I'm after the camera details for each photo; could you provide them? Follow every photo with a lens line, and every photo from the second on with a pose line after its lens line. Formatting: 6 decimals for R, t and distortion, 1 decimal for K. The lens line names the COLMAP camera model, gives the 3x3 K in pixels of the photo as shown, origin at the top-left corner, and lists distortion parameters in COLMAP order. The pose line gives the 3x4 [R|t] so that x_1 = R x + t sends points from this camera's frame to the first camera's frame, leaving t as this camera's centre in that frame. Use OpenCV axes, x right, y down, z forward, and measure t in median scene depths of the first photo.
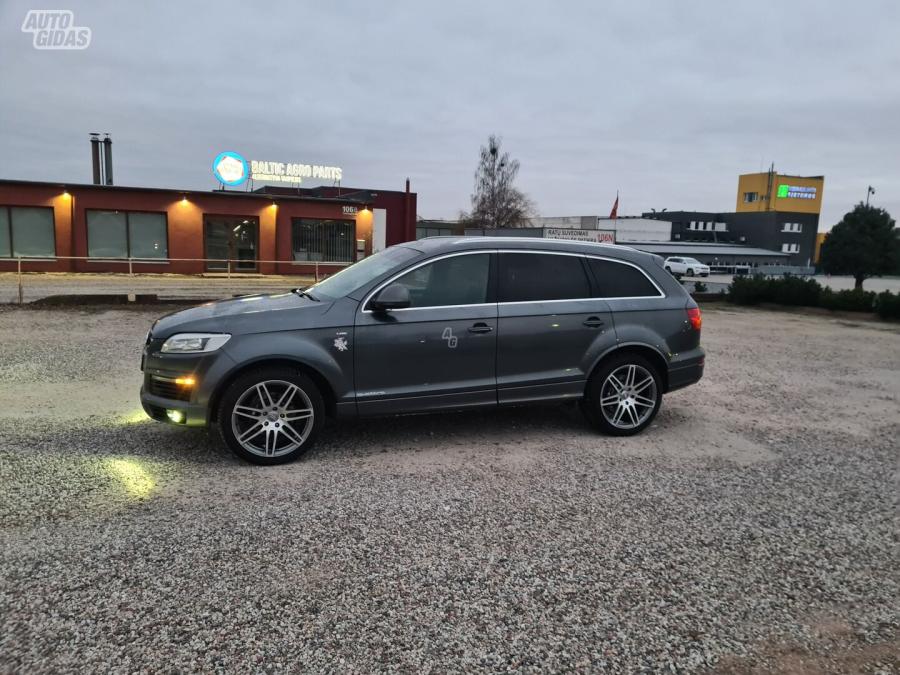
lens RADIAL K [[682.8, 0, 460.9], [0, 682.8, 337.9], [0, 0, 1]] dist [0.085881, -0.081727]
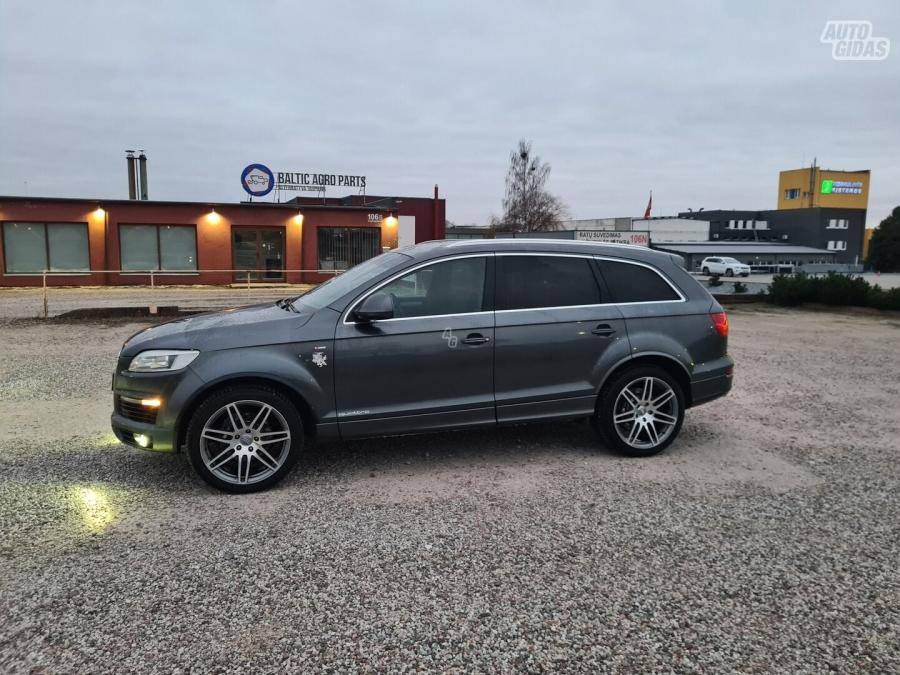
lens RADIAL K [[681.6, 0, 449.8], [0, 681.6, 325.2], [0, 0, 1]] dist [0.082332, -0.077588]
pose [[0.997568, -0.015858, -0.067878, 0.051646], [0.014091, 0.999551, -0.026431, -0.008474], [0.068266, 0.025411, 0.997343, 0.085797]]
